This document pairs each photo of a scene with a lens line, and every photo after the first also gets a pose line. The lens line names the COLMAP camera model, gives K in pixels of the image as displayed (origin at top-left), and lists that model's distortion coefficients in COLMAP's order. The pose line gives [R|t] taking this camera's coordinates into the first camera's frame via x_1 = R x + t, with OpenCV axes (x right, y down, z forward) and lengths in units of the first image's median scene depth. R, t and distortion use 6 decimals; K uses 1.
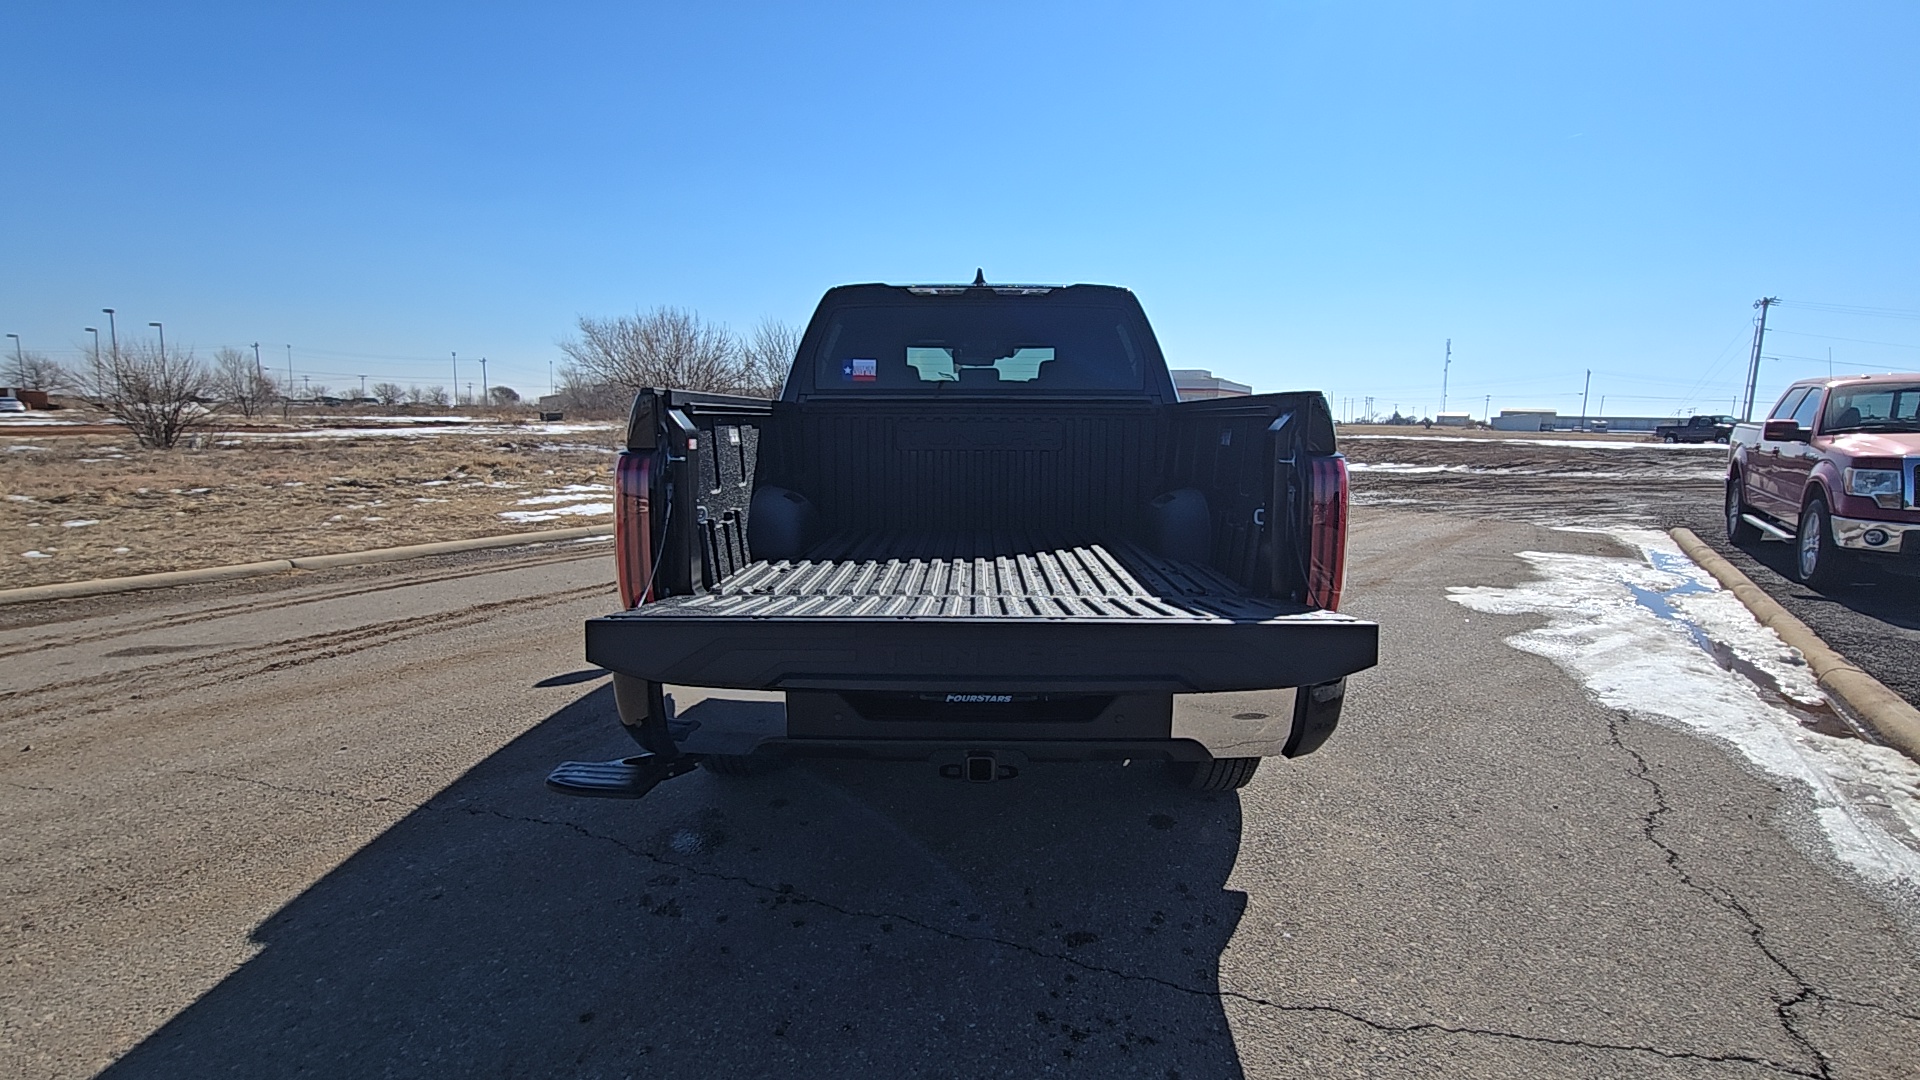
lens RADIAL K [[775.4, 0, 885.9], [0, 775.4, 513.2], [0, 0, 1]] dist [0.002623, 0.000296]
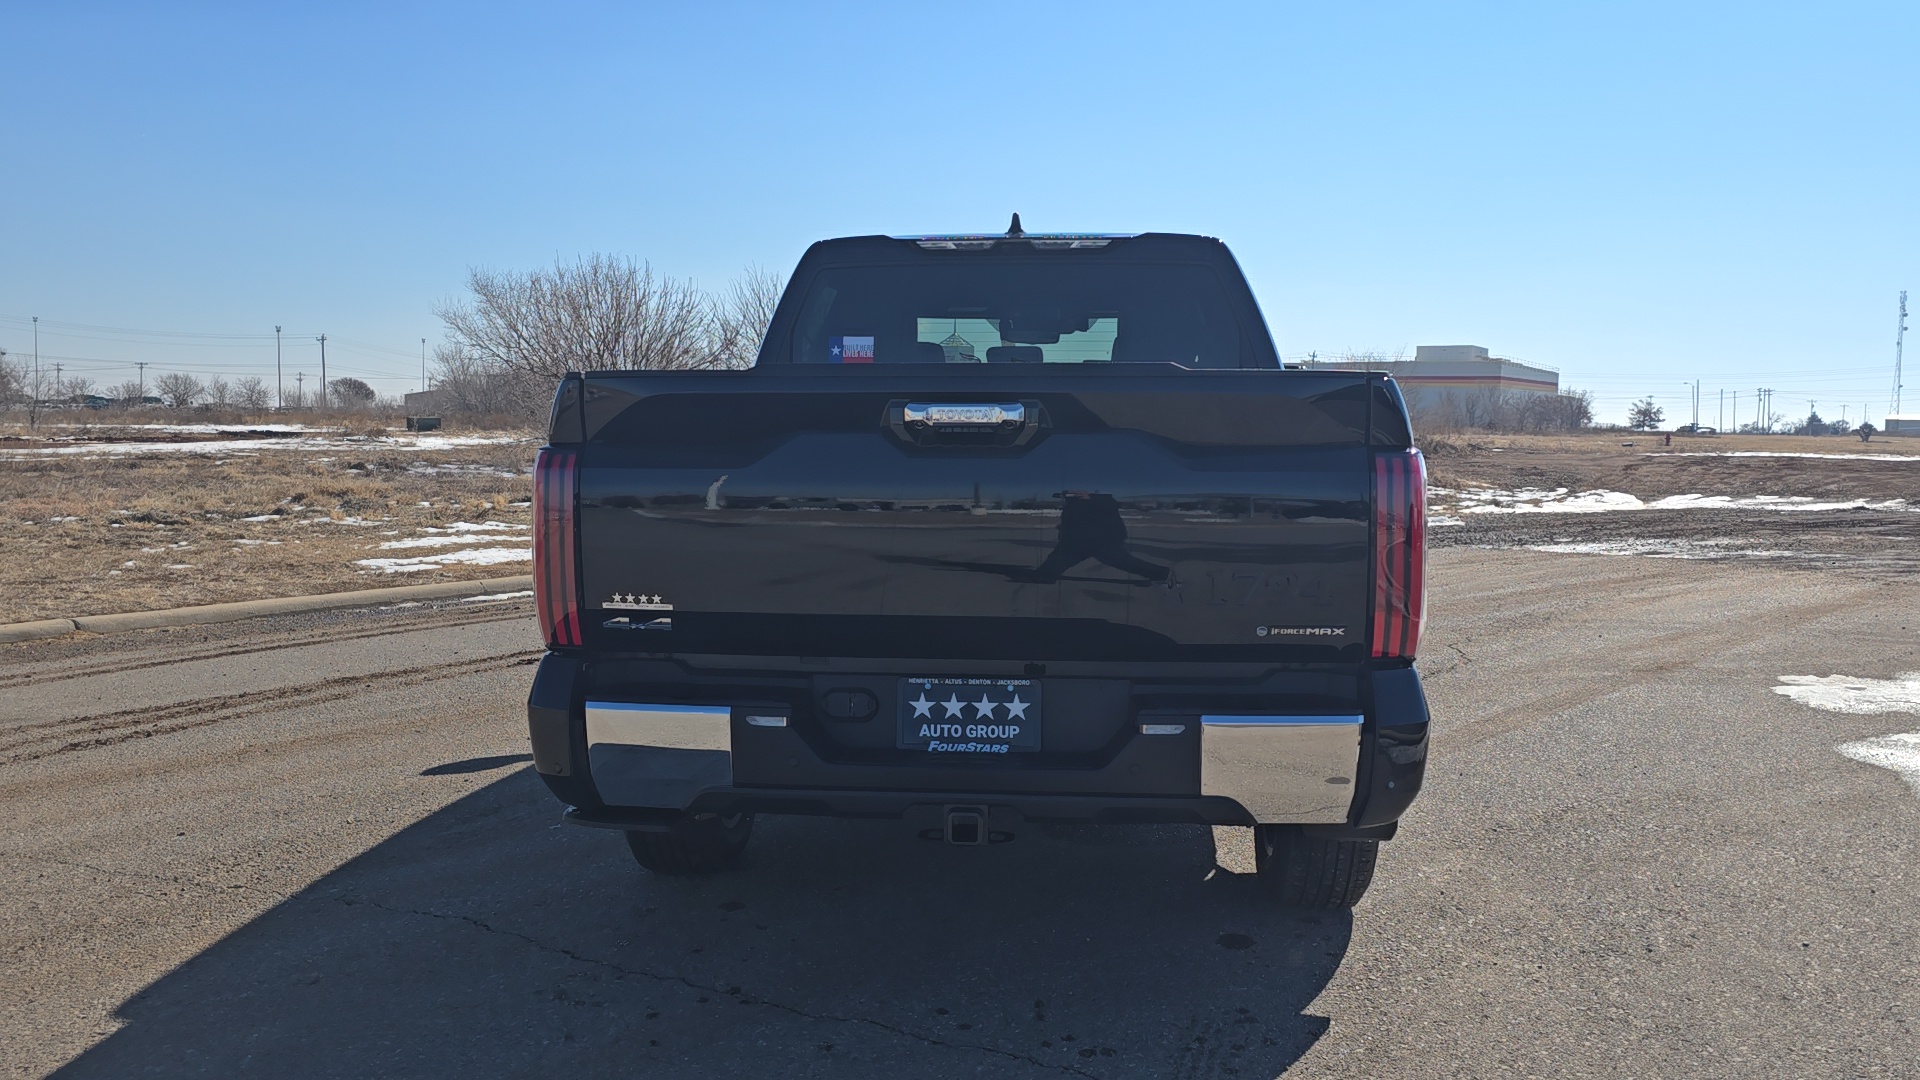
lens RADIAL K [[1601.5, 0, 960.0], [0, 1601.5, 540.0], [0, 0, 1]] dist [0.006615, 0.006935]
pose [[0.998537, -0.000081, -0.054081, 0.115601], [-0.003379, 0.997952, -0.063879, 0.073263], [0.053976, 0.063968, 0.996491, -0.395500]]
